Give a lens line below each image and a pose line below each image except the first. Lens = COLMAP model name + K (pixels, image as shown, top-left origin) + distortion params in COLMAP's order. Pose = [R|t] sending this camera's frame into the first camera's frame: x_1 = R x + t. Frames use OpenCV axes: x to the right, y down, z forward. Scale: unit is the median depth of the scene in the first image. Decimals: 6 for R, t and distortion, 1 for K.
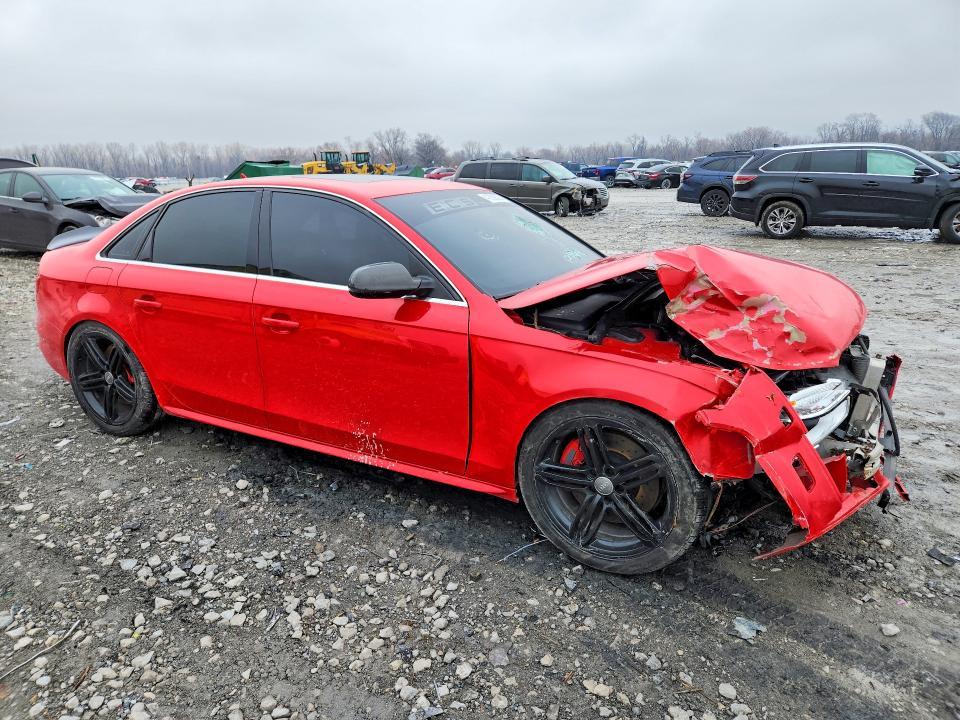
lens RADIAL K [[733.1, 0, 480.0], [0, 733.1, 360.0], [0, 0, 1]] dist [0.011286, 0.002077]
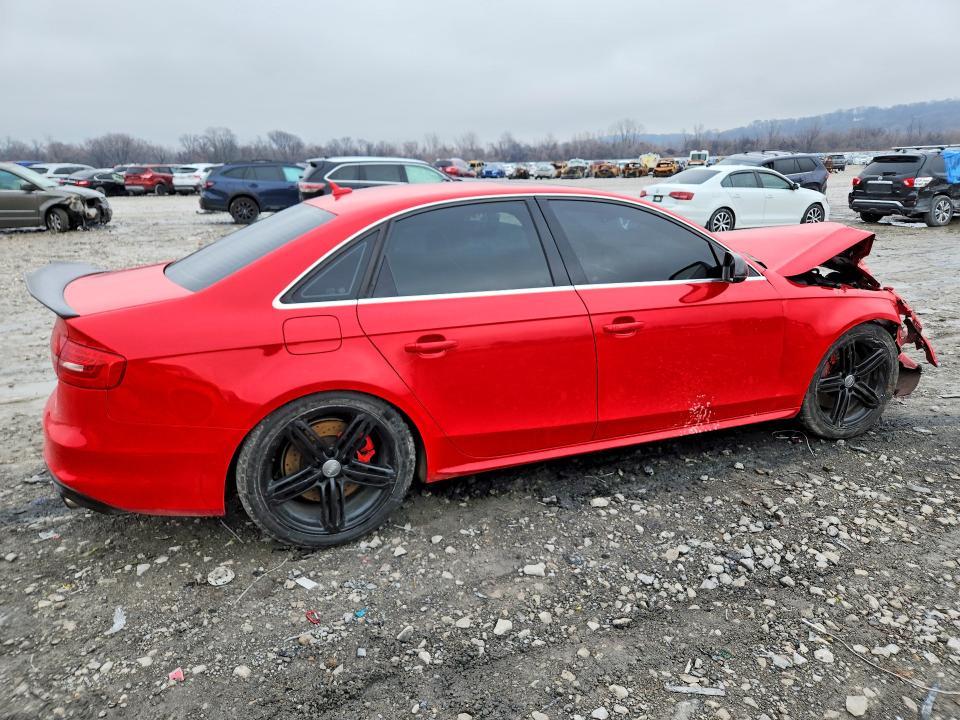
lens RADIAL K [[748.9, 0, 480.0], [0, 748.9, 360.0], [0, 0, 1]] dist [0.000025, -0.002061]
pose [[0.557117, -0.184992, 0.809567, -0.365590], [0.198649, 0.976257, 0.086378, -0.039353], [-0.806324, 0.112697, 0.580638, 0.170733]]
